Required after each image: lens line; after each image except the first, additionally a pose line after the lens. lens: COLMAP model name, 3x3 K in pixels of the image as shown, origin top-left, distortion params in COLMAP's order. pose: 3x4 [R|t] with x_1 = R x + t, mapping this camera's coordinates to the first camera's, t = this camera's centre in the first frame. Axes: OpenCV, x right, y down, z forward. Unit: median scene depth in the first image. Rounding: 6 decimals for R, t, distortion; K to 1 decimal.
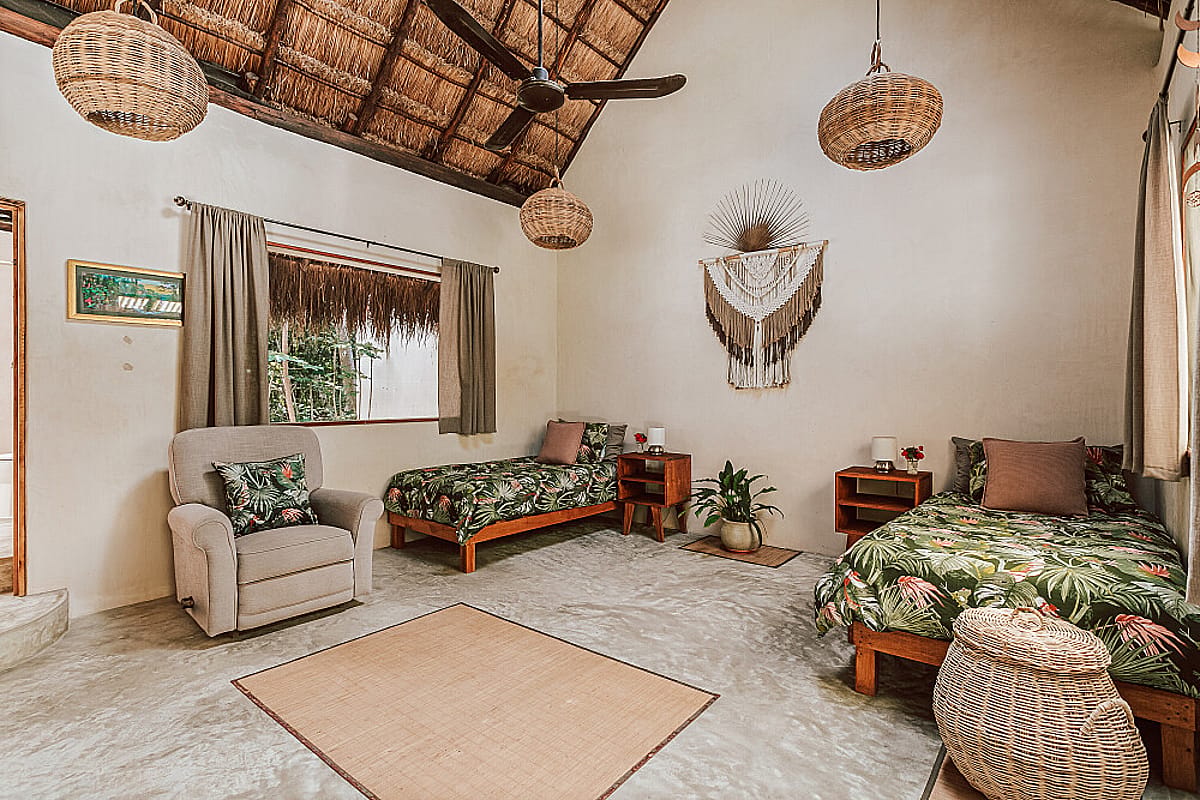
lens RADIAL K [[569.6, 0, 598.2], [0, 569.6, 394.5], [0, 0, 1]] dist [0.001402, -0.001458]
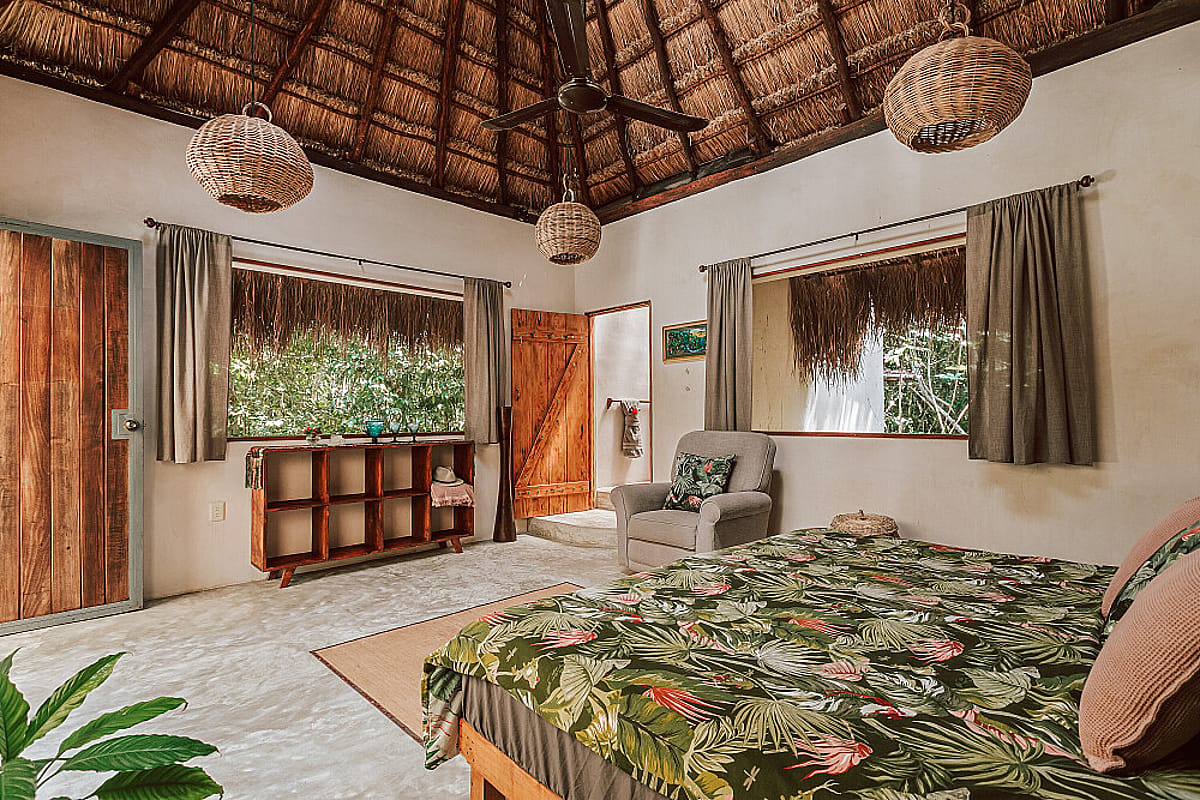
lens RADIAL K [[580.9, 0, 599.3], [0, 580.9, 405.3], [0, 0, 1]] dist [0.001820, 0.000178]
pose [[-0.119424, -0.005064, -0.992830, 0.716514], [0.012502, 0.999900, -0.006604, 0.004489], [0.992765, -0.013201, -0.119349, 0.909202]]
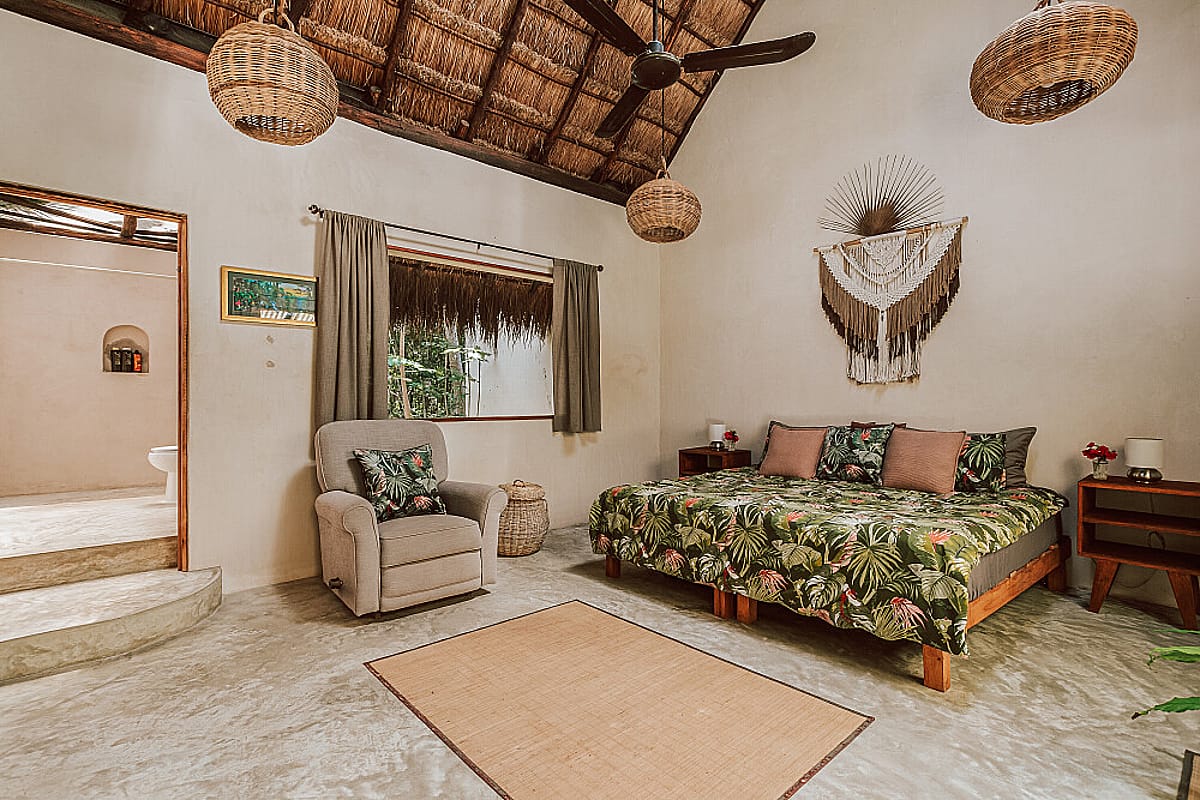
lens RADIAL K [[559.8, 0, 600.0], [0, 559.8, 400.0], [0, 0, 1]] dist [-0.001854, 0.001059]
pose [[0.987330, -0.003754, -0.158635, -0.037180], [0.003191, 0.999988, -0.003803, 0.024474], [0.158648, 0.003249, 0.987330, 0.048070]]
